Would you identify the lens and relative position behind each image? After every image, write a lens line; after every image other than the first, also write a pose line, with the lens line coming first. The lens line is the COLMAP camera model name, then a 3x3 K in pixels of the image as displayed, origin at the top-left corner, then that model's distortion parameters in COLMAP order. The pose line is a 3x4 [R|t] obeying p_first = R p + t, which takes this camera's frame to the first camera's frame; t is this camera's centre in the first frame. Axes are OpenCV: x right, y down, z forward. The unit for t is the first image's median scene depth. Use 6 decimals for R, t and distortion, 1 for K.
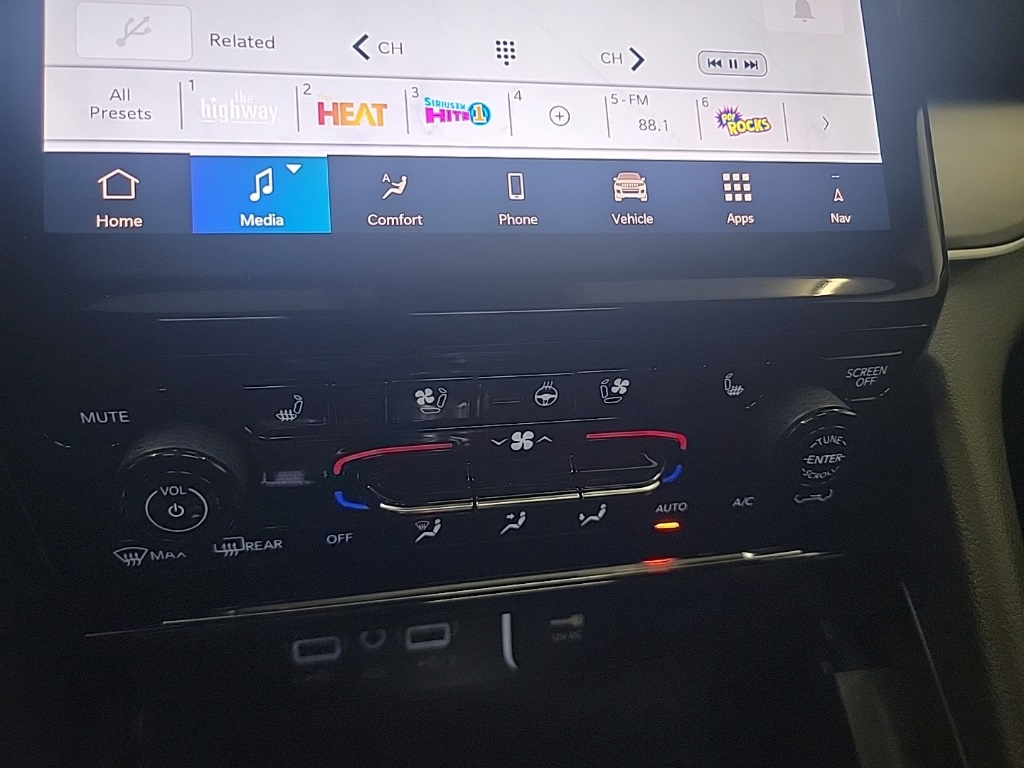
lens RADIAL K [[716.9, 0, 512.6], [0, 716.9, 383.9], [0, 0, 1]] dist [0.053921, -0.038858]
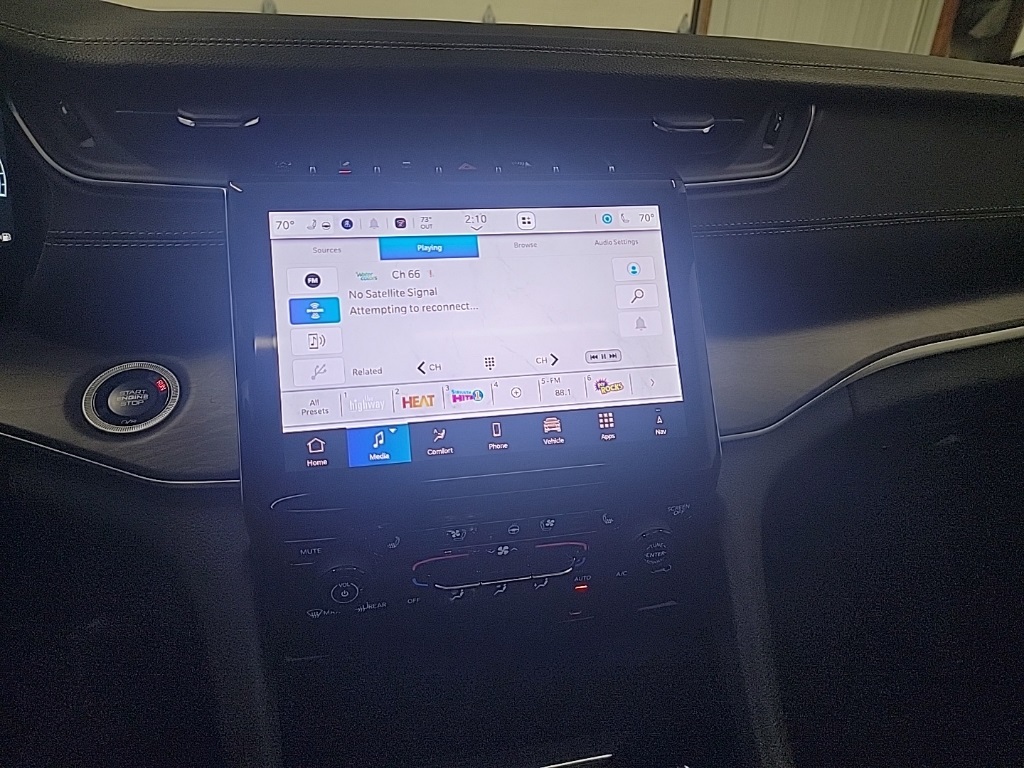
lens RADIAL K [[716.9, 0, 506.6], [0, 716.9, 393.5], [0, 0, 1]] dist [0.053921, -0.038858]
pose [[0.999621, -0.027430, -0.002286, 0.042161], [0.027402, 0.999561, -0.011290, -0.357746], [0.002595, 0.011223, 0.999934, -1.085266]]
